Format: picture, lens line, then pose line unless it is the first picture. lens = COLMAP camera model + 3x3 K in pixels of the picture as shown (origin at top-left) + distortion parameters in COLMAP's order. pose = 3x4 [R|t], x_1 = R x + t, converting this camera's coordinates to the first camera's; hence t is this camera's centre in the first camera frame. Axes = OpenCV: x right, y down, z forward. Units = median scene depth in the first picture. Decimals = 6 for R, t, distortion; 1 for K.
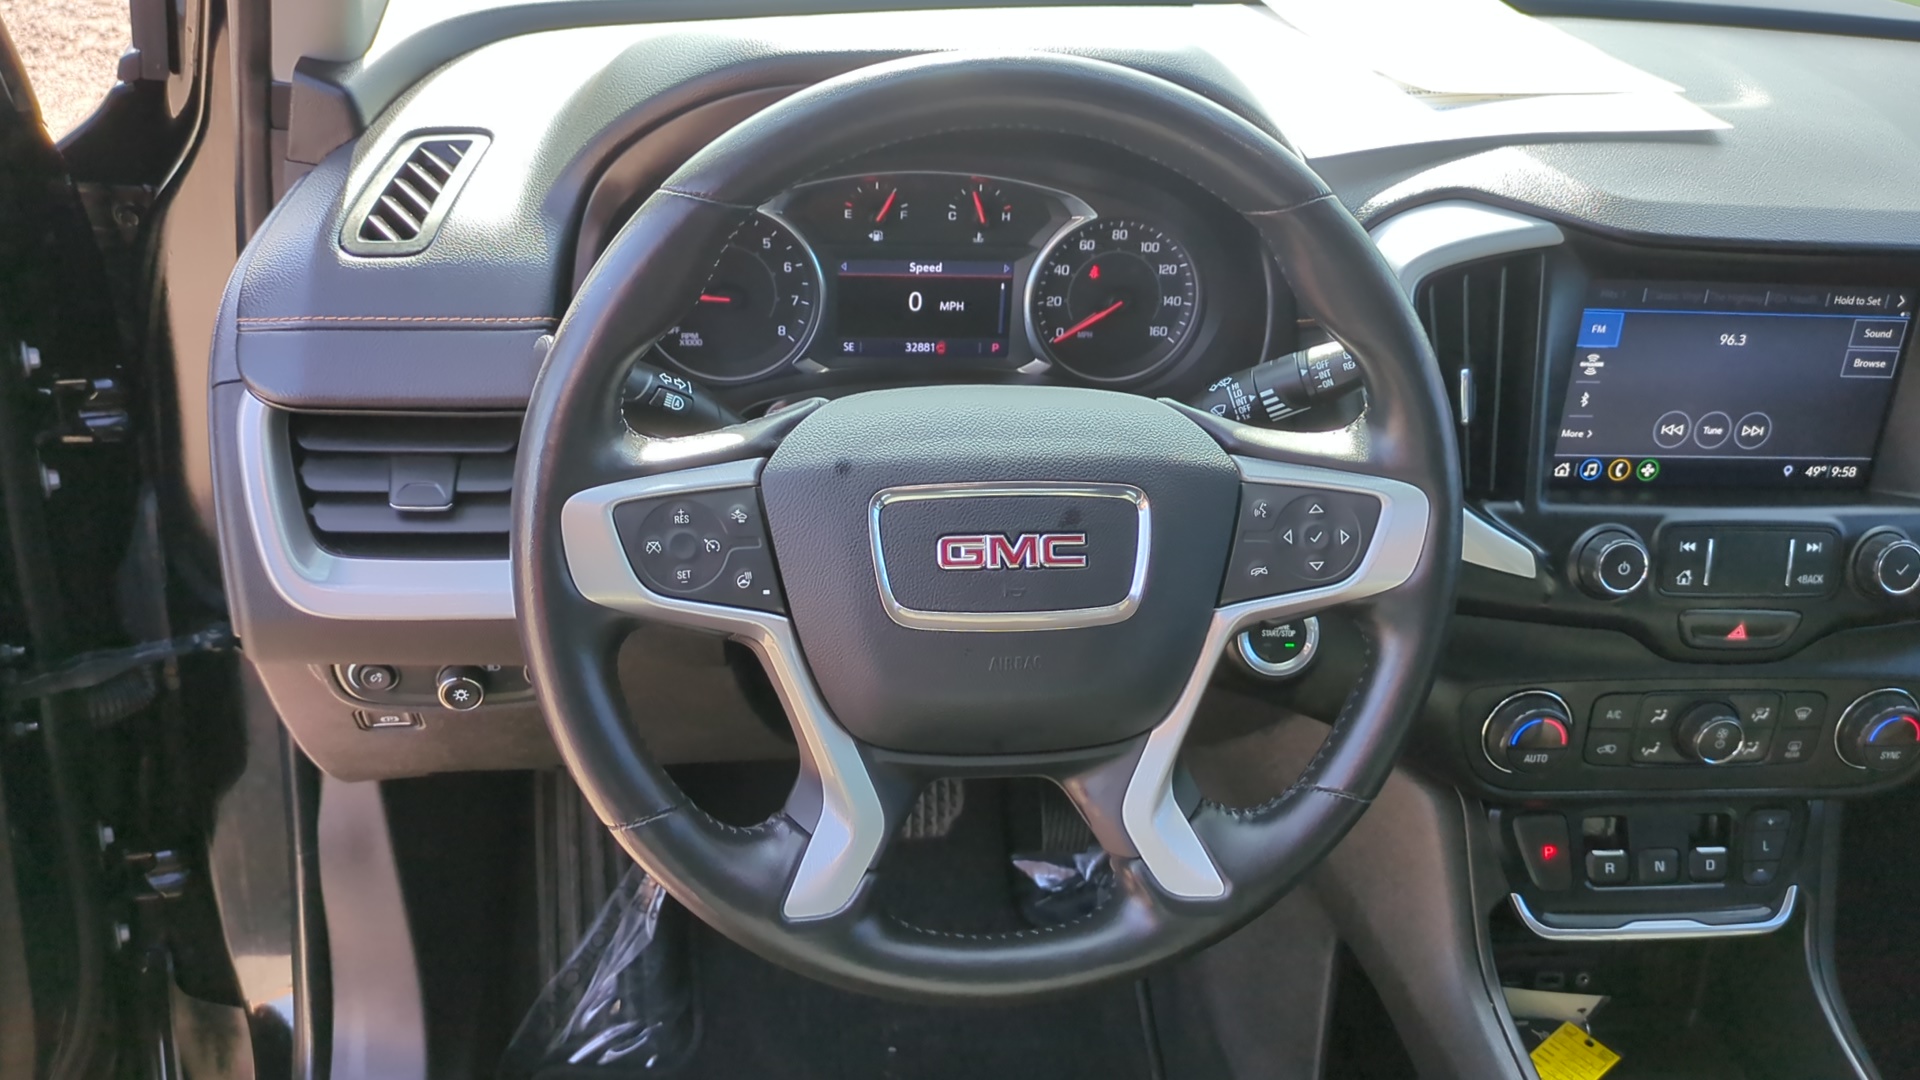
lens RADIAL K [[1655.6, 0, 959.5], [0, 1655.6, 542.4], [0, 0, 1]] dist [0.063253, -0.103914]
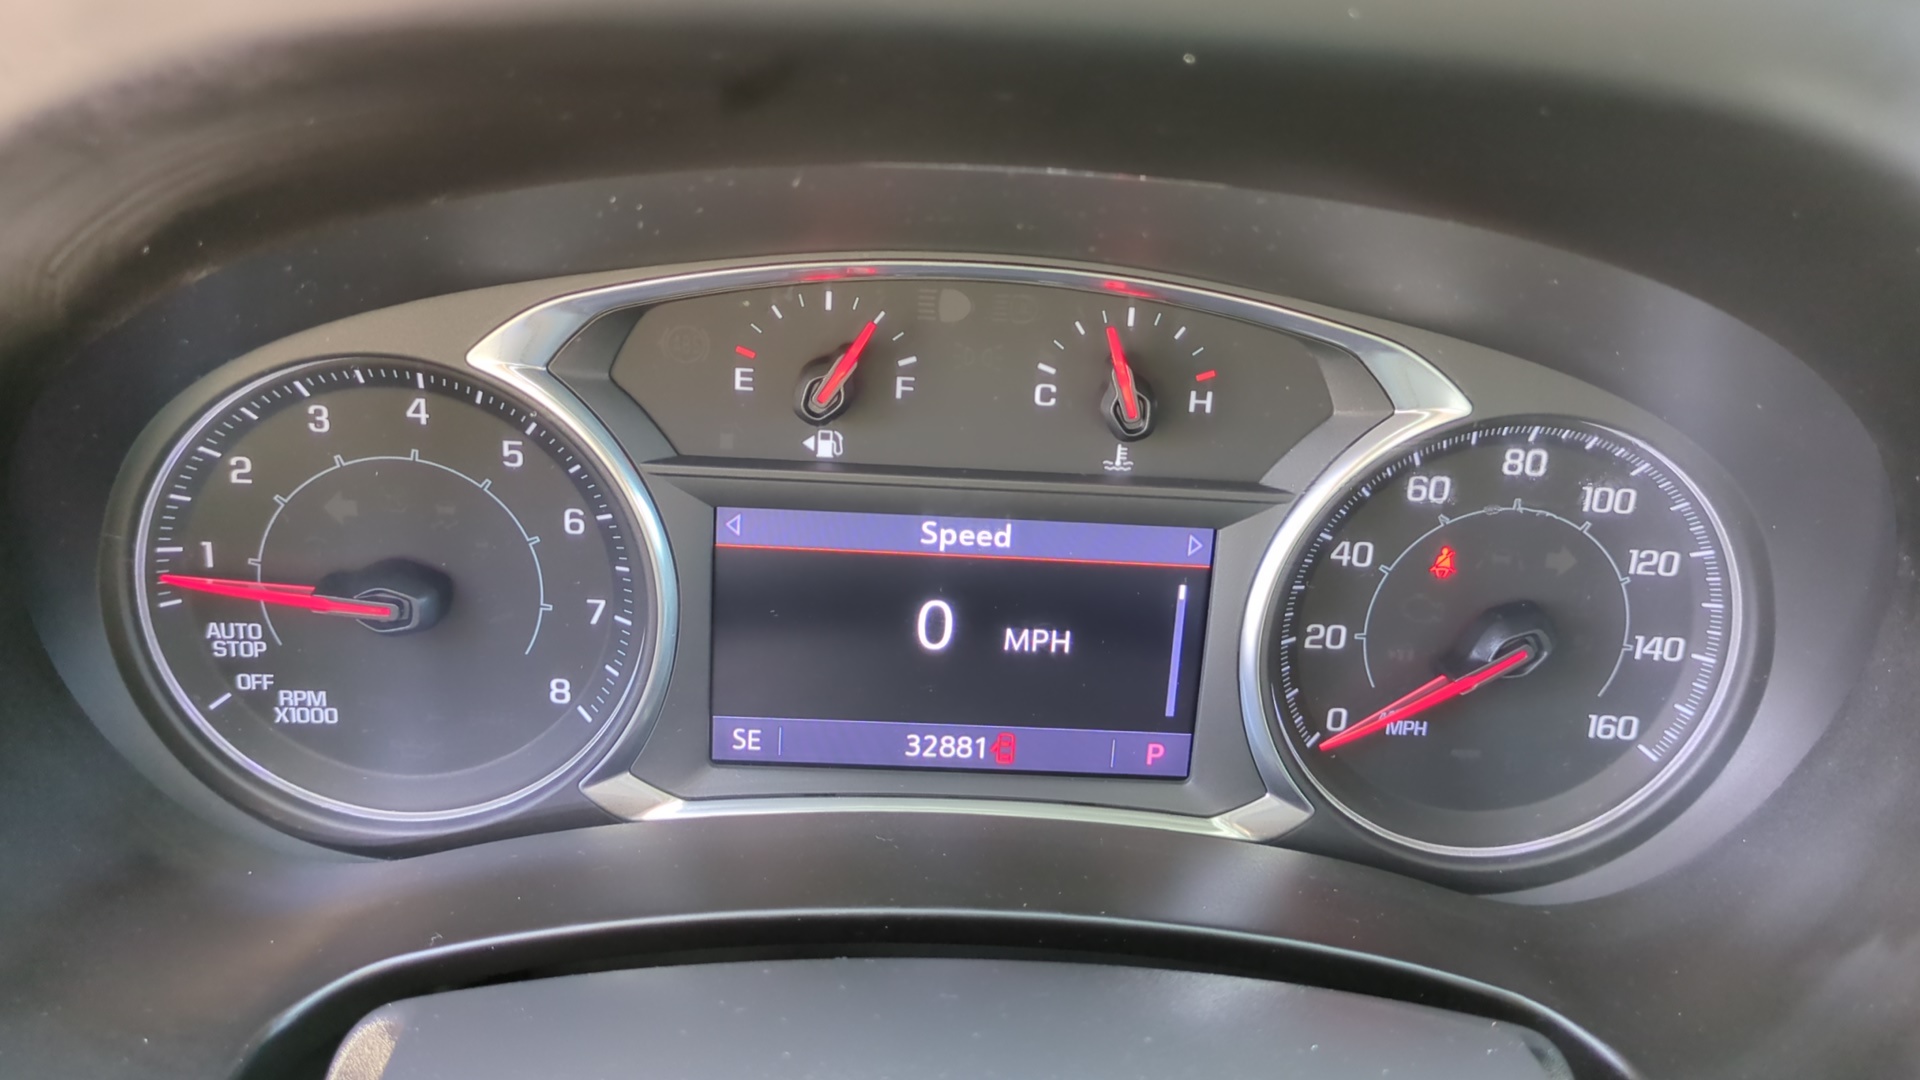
lens RADIAL K [[1655.6, 0, 966.1], [0, 1655.6, 544.3], [0, 0, 1]] dist [0.063253, -0.103914]
pose [[0.994446, 0.042306, -0.096368, 0.014856], [-0.052007, 0.993579, -0.100483, -0.138109], [0.091499, 0.104936, 0.990261, 0.700146]]
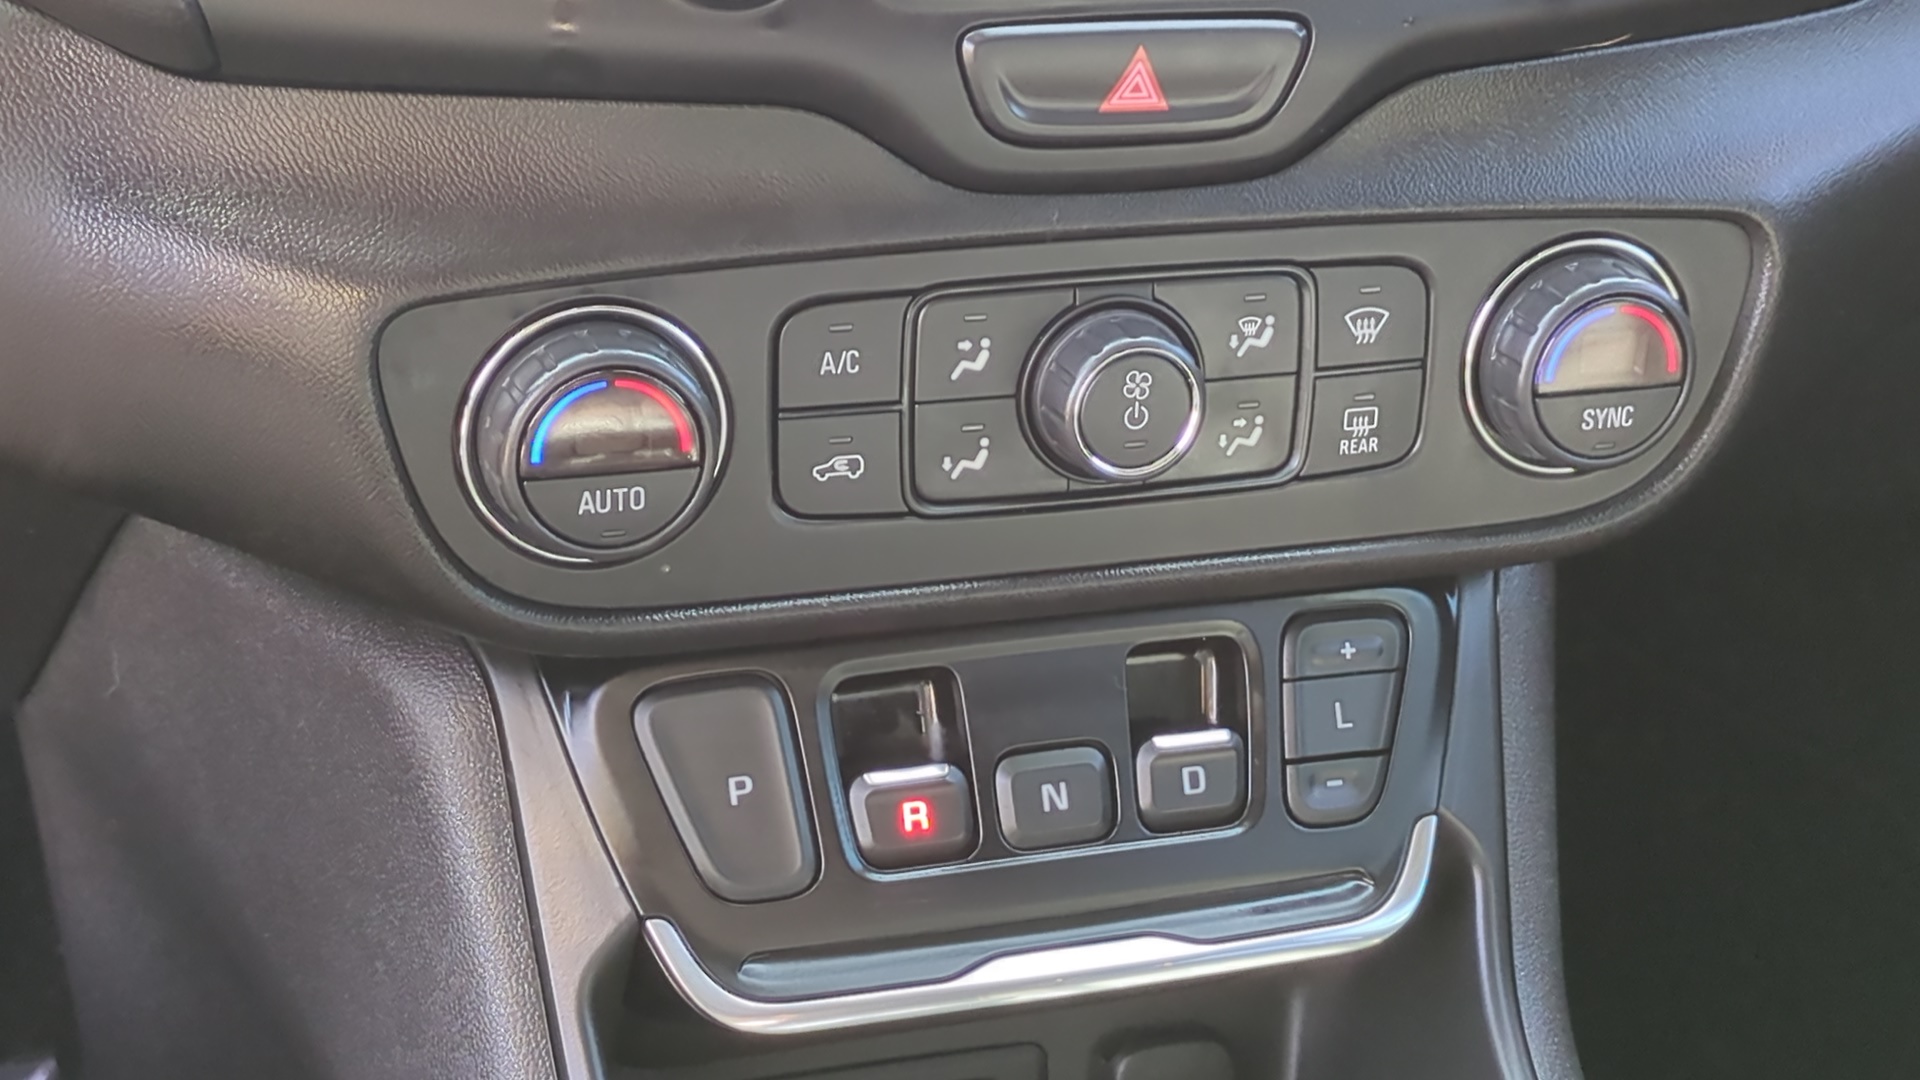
lens RADIAL K [[3248.0, 0, 955.3], [0, 3248.0, 534.2], [0, 0, 1]] dist [0.044591, 0.000000]
pose [[0.979658, -0.095848, 0.176304, 0.302438], [0.098624, 0.995100, -0.007031, 0.151366], [-0.174767, 0.024276, 0.984311, 0.335738]]
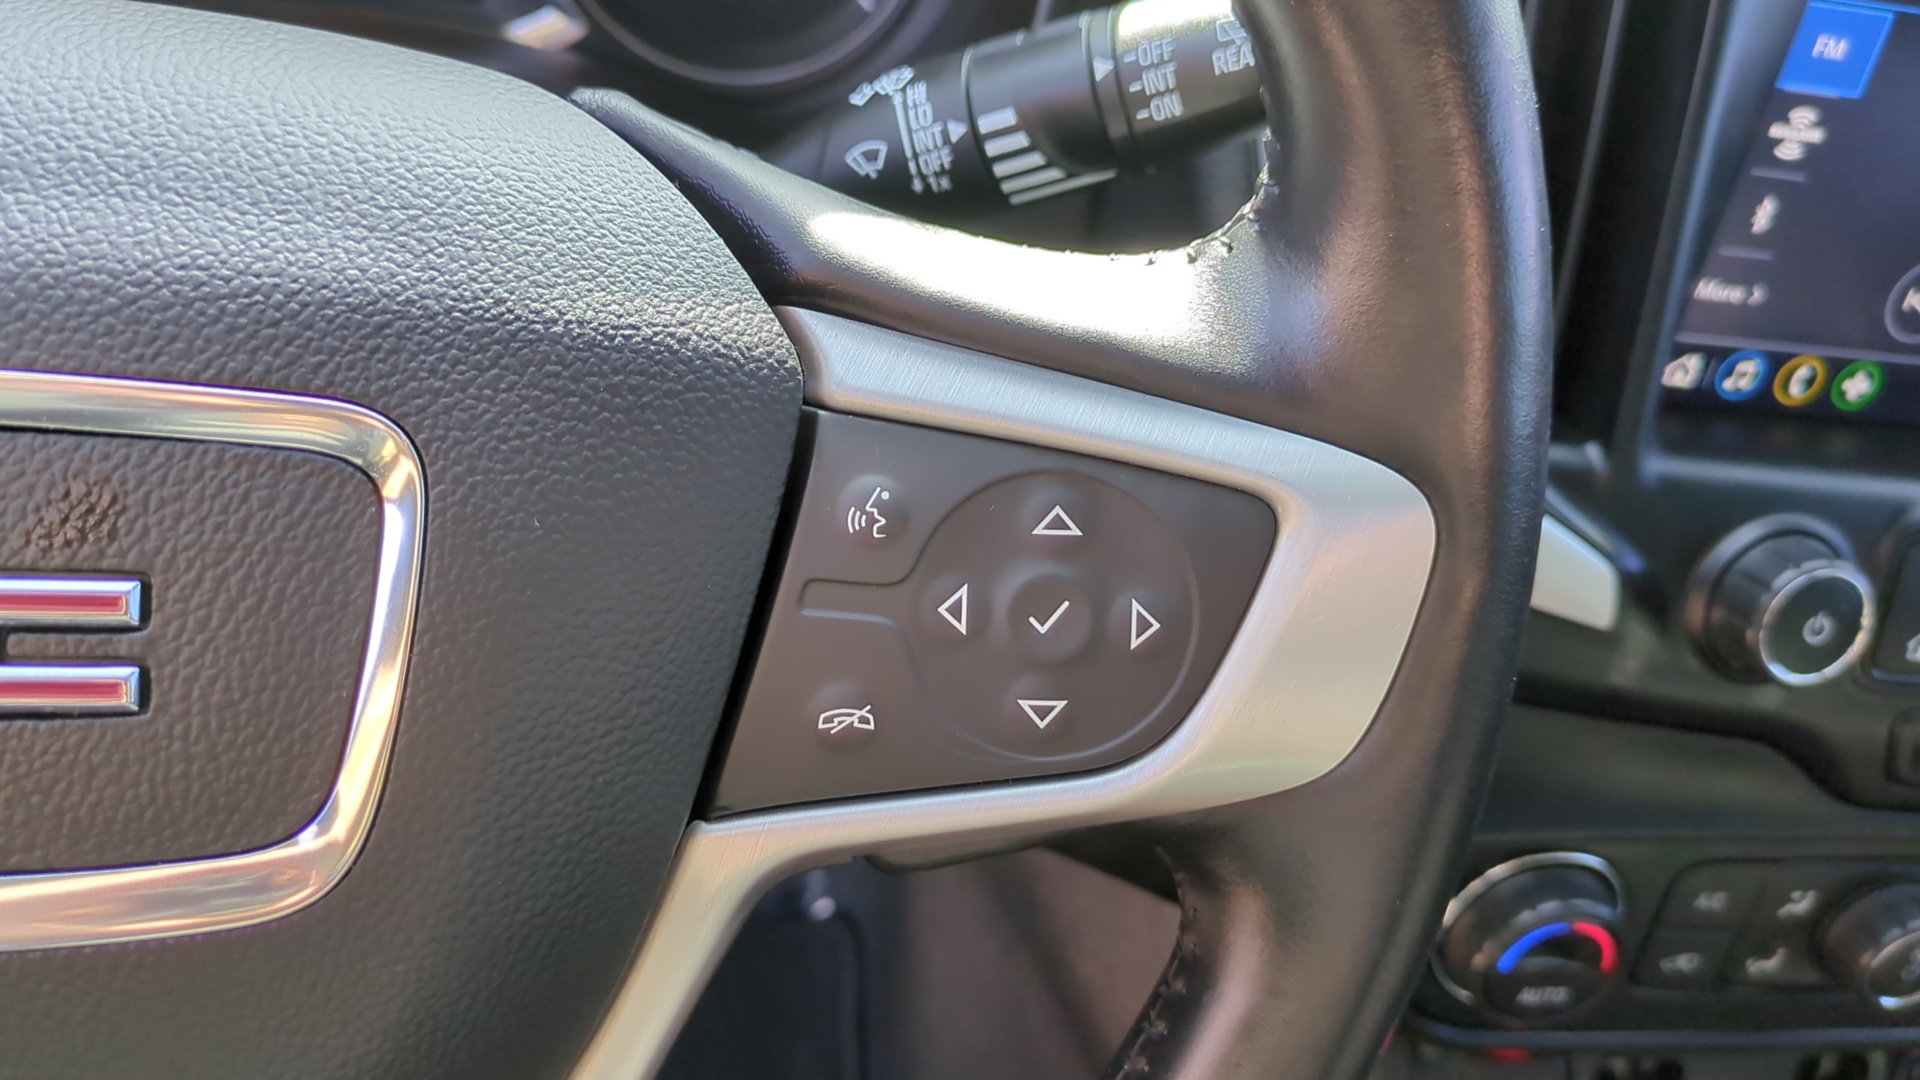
lens RADIAL K [[1655.6, 0, 986.4], [0, 1655.6, 548.8], [0, 0, 1]] dist [0.063253, -0.103914]
pose [[0.993417, 0.070186, 0.090536, 0.145171], [-0.082533, 0.986596, 0.140768, -0.045581], [-0.079442, -0.147314, 0.985894, 0.587021]]
